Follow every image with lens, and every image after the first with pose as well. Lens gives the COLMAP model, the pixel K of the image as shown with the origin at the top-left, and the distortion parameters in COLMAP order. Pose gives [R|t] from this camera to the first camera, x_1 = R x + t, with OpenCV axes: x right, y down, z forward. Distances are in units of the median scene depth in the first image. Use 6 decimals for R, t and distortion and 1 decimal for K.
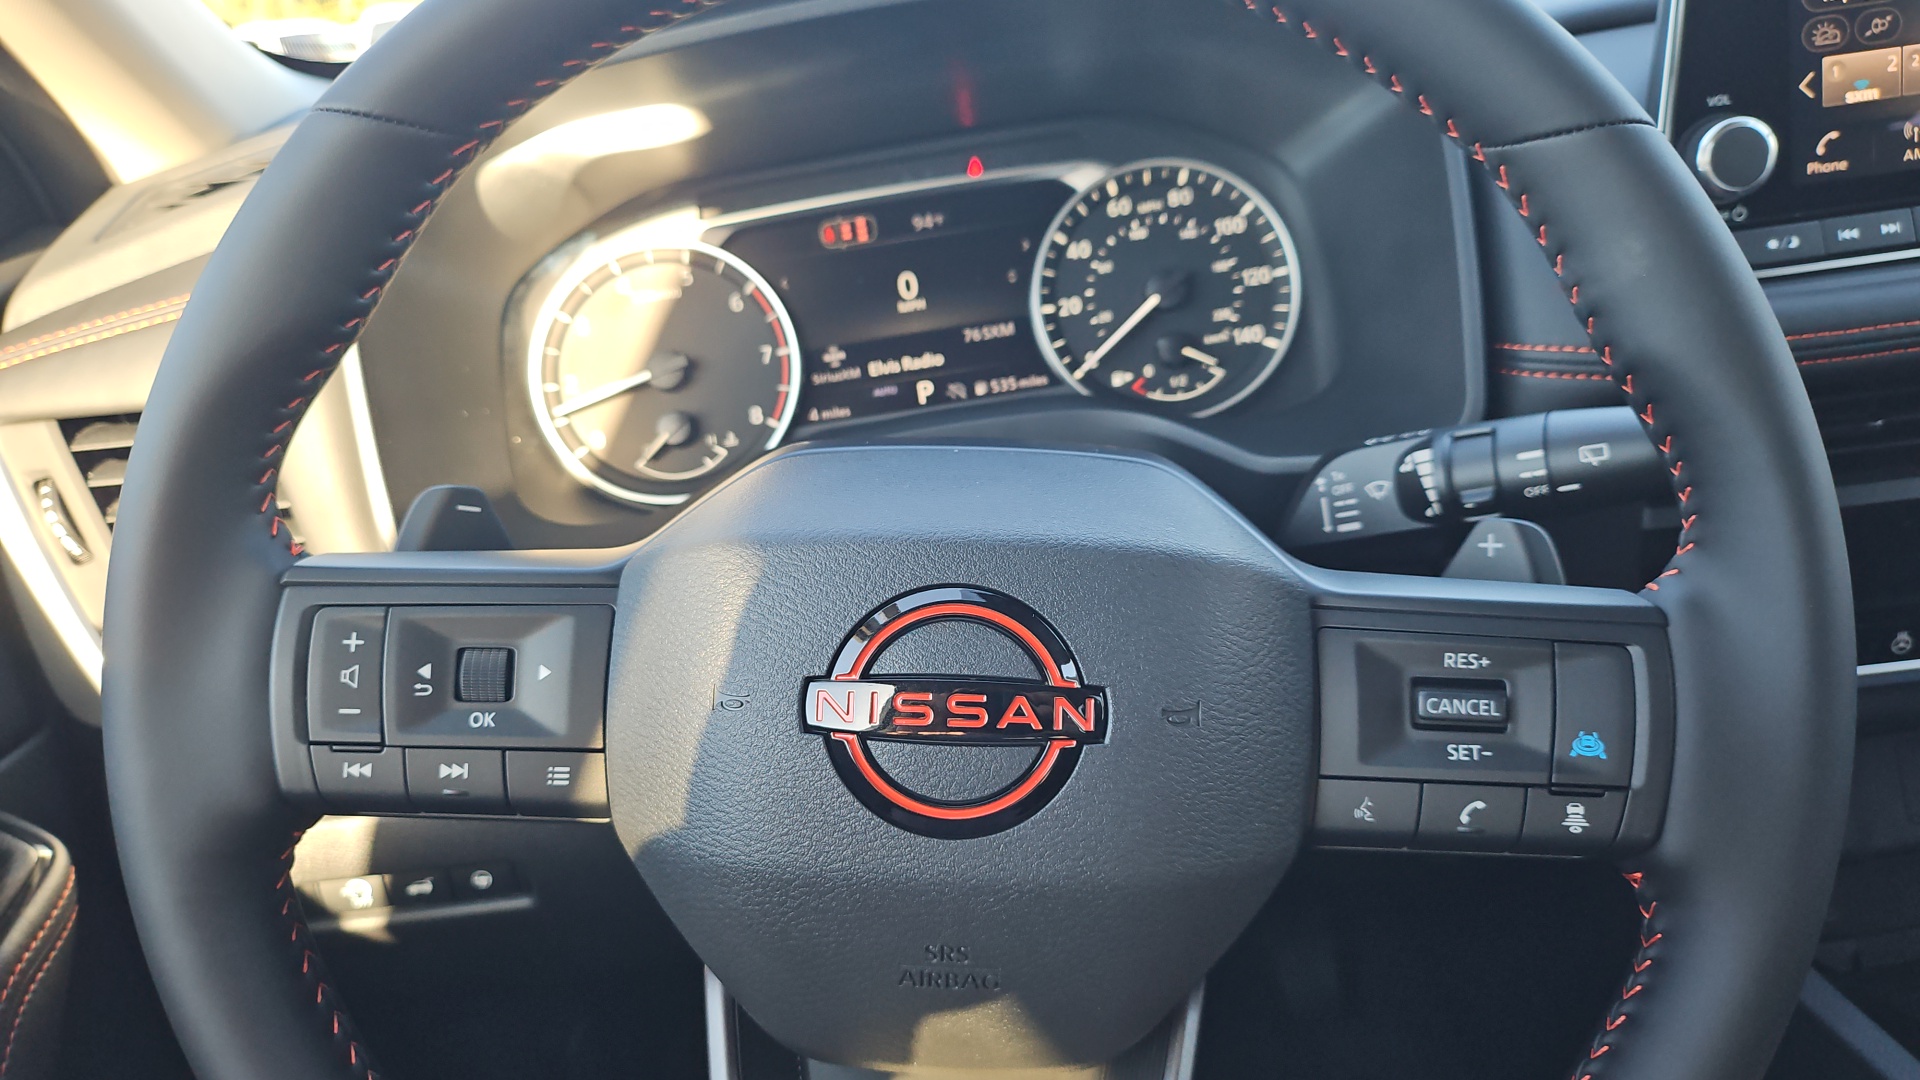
lens RADIAL K [[1367.5, 0, 968.4], [0, 1367.5, 521.3], [0, 0, 1]] dist [0.032719, -0.037249]
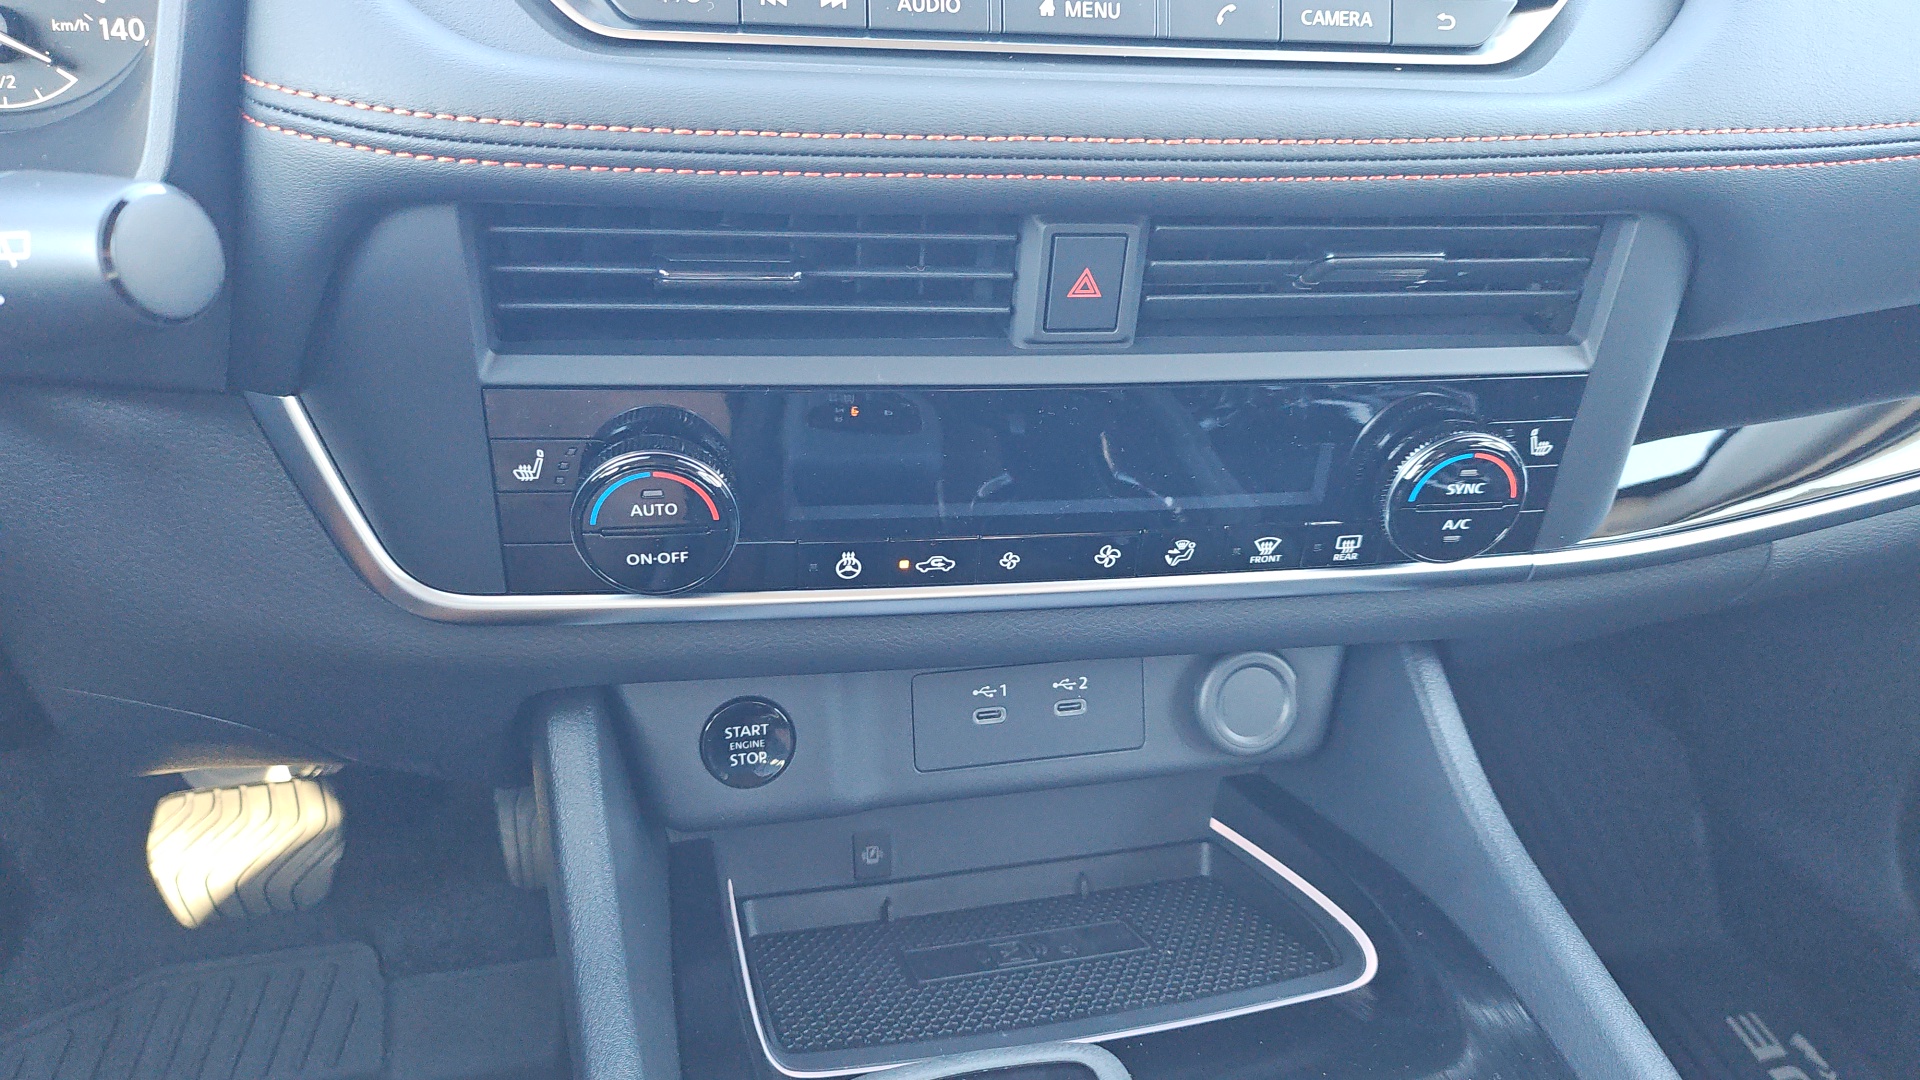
lens RADIAL K [[1367.5, 0, 991.8], [0, 1367.5, 530.4], [0, 0, 1]] dist [0.032719, -0.037249]
pose [[0.963300, 0.088722, 0.253340, 0.593810], [-0.127653, 0.981659, 0.141600, -0.055161], [-0.236131, -0.168743, 0.956958, 0.256472]]
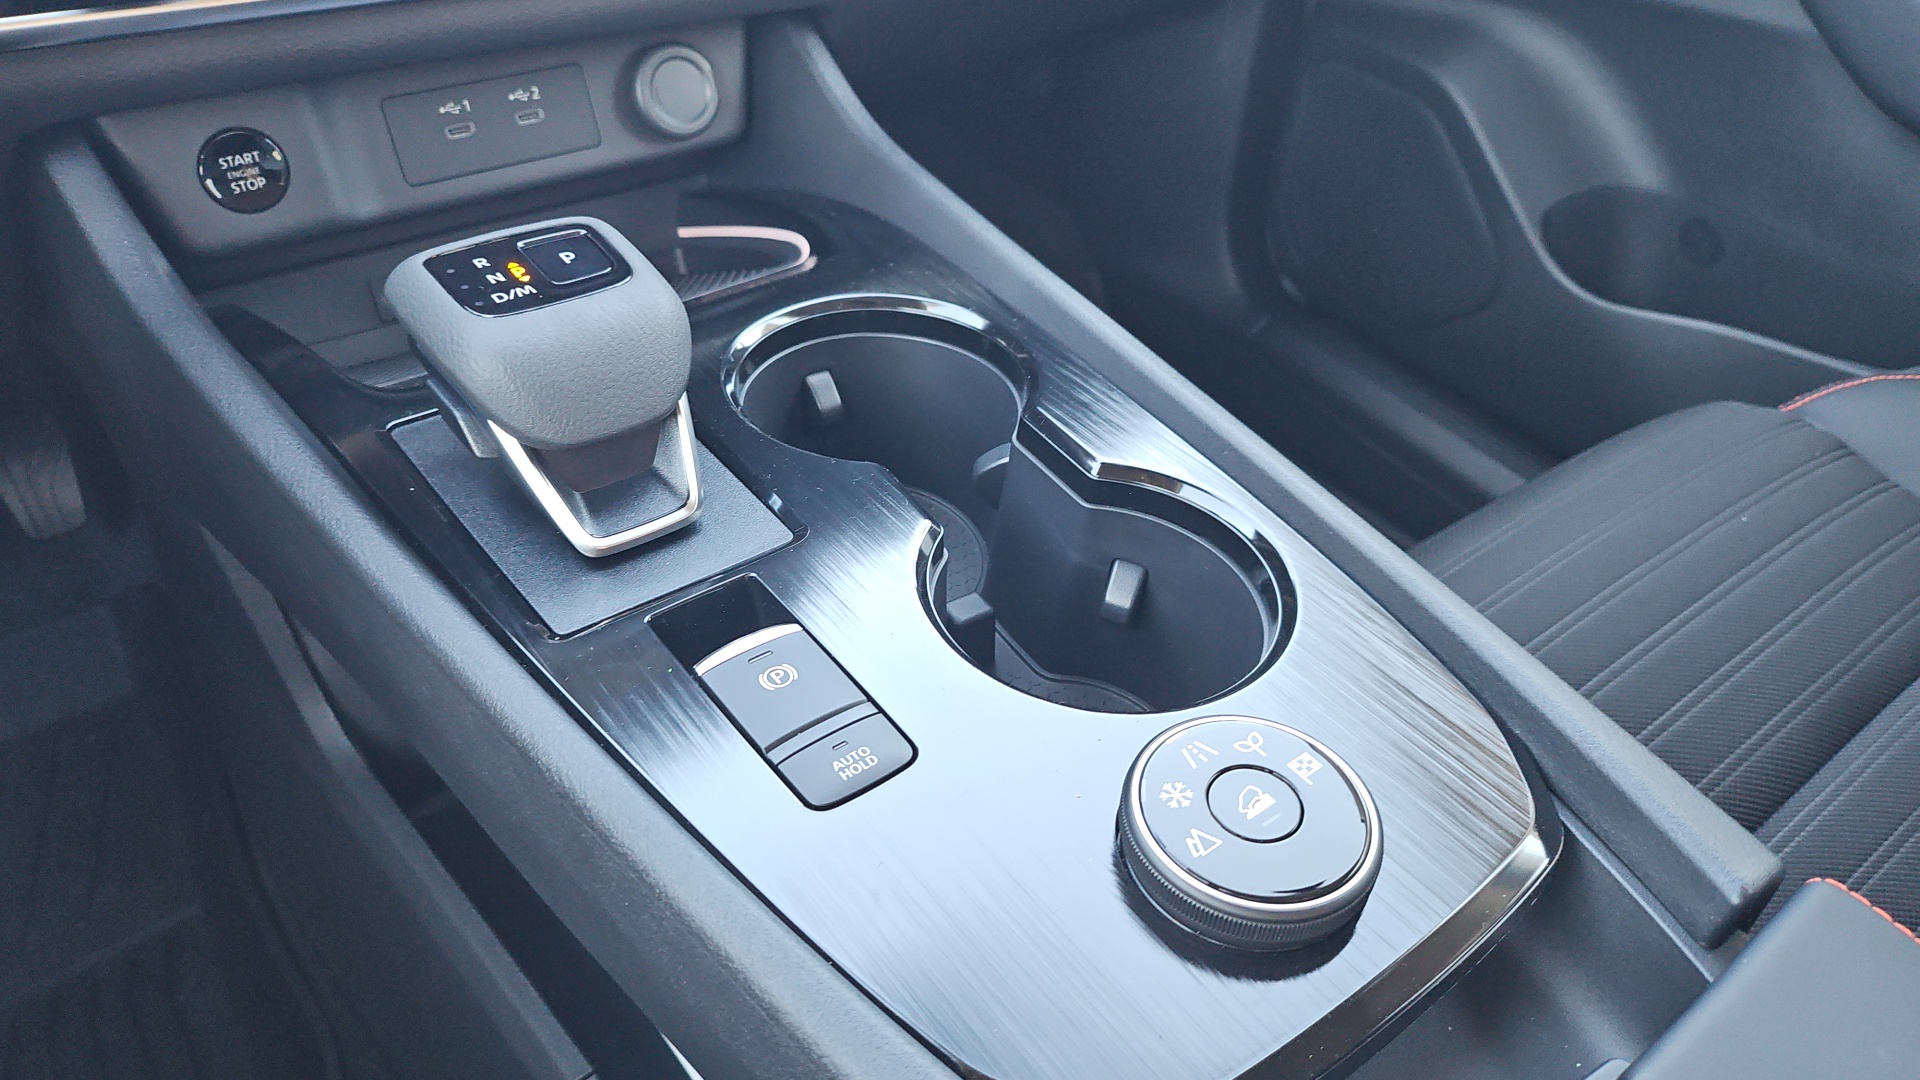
lens RADIAL K [[1367.5, 0, 964.5], [0, 1367.5, 491.9], [0, 0, 1]] dist [0.032719, -0.037249]
pose [[0.815567, -0.185209, 0.548223, 0.507358], [0.014542, 0.953657, 0.300545, 0.165530], [-0.578480, -0.237143, 0.780464, -0.050183]]
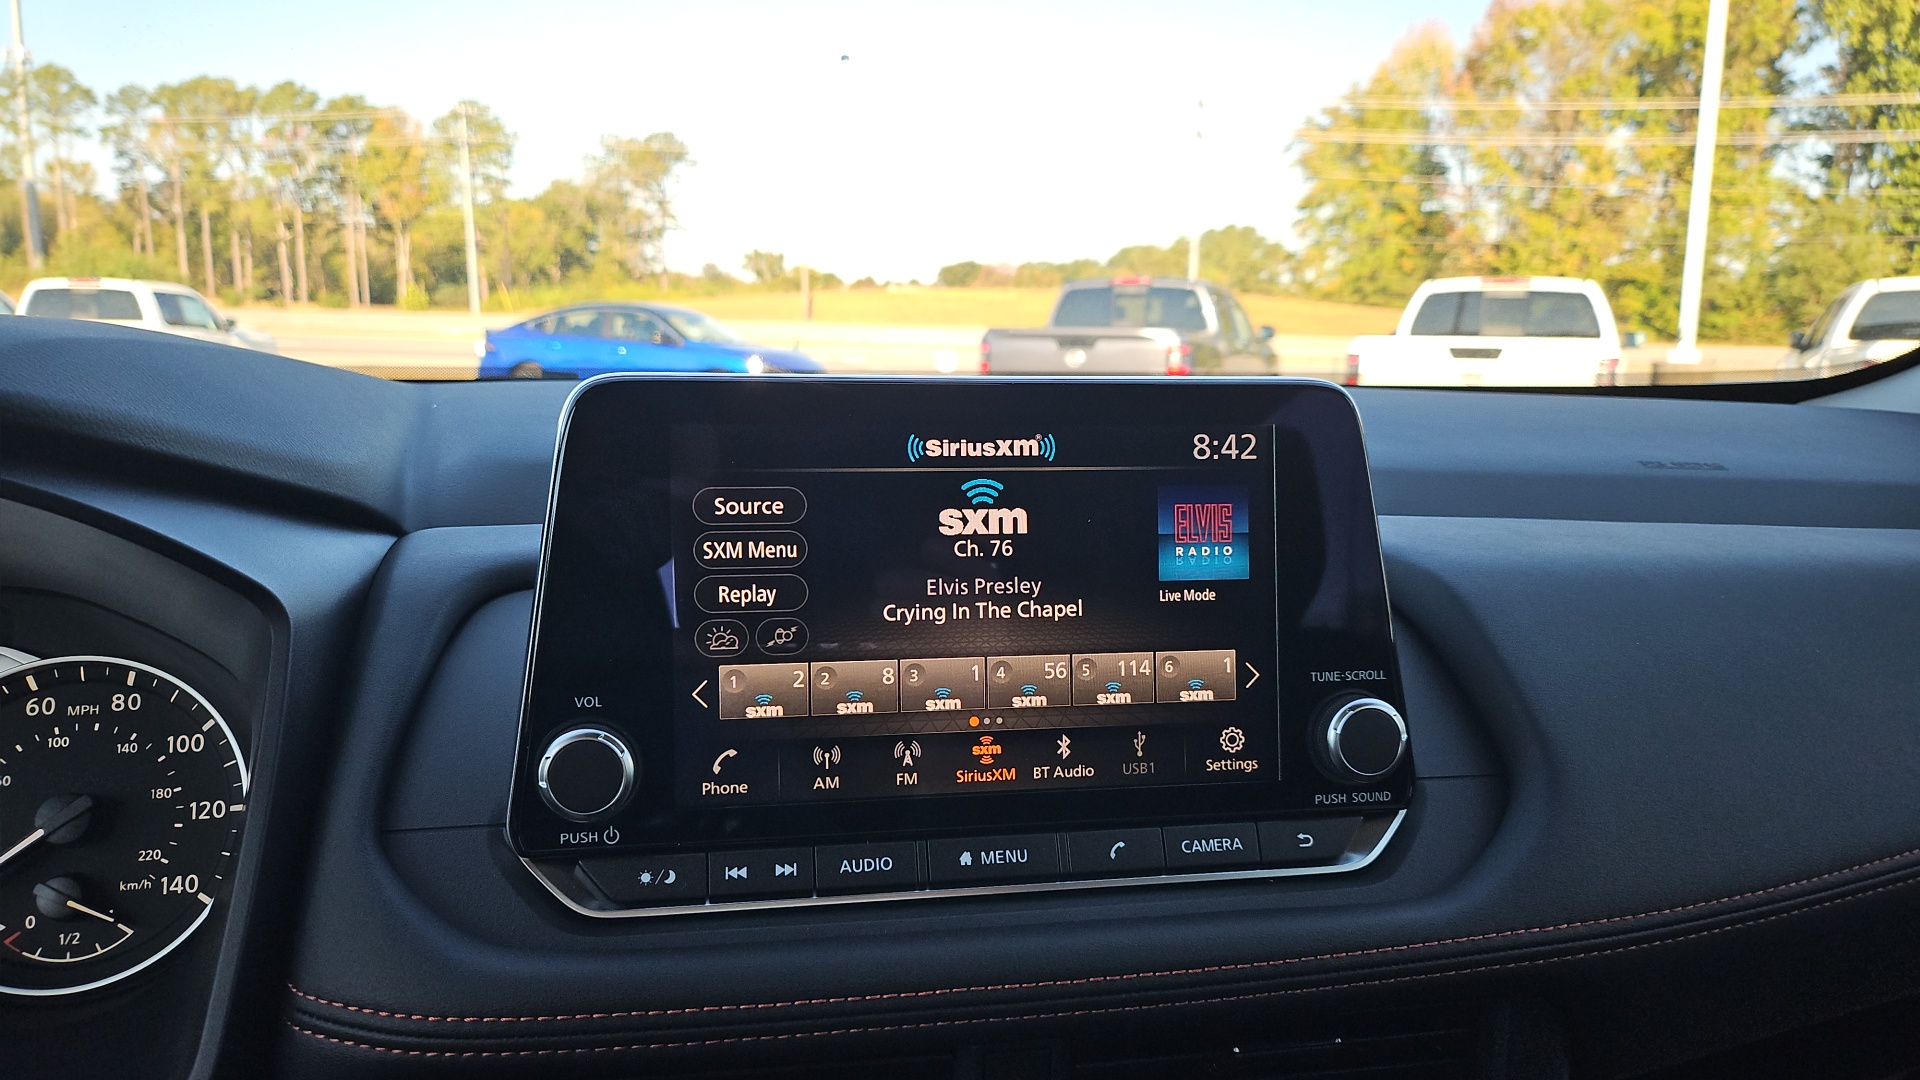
lens RADIAL K [[1367.5, 0, 954.0], [0, 1367.5, 538.6], [0, 0, 1]] dist [0.032719, -0.037249]
pose [[0.971809, 0.126792, 0.198776, 0.576820], [-0.074366, 0.964893, -0.251897, -0.204635], [-0.223736, 0.230013, 0.947120, 0.127208]]
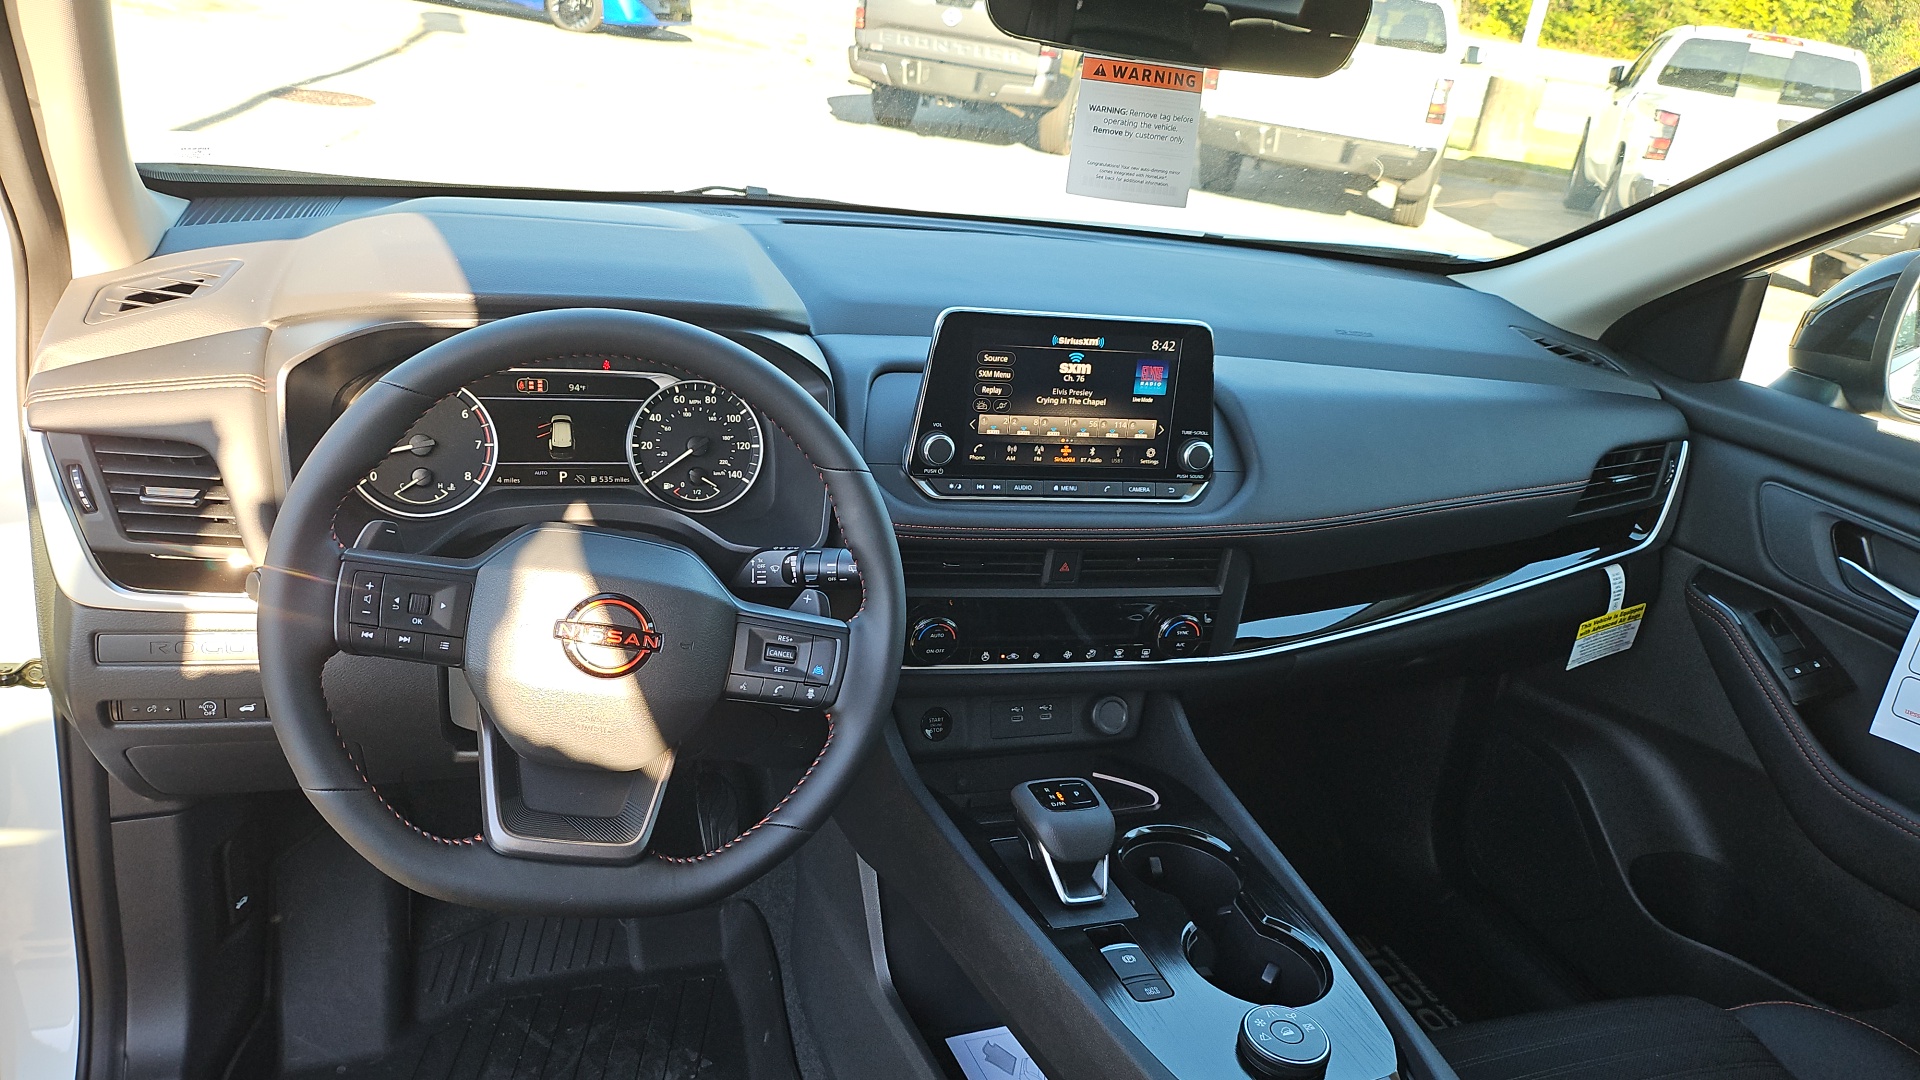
lens RADIAL K [[1367.5, 0, 958.6], [0, 1367.5, 551.3], [0, 0, 1]] dist [0.032719, -0.037249]
pose [[0.923892, 0.131770, 0.359249, -0.248690], [-0.142360, 0.989810, 0.003055, -0.097877], [-0.355186, -0.053965, 0.933237, -1.245510]]
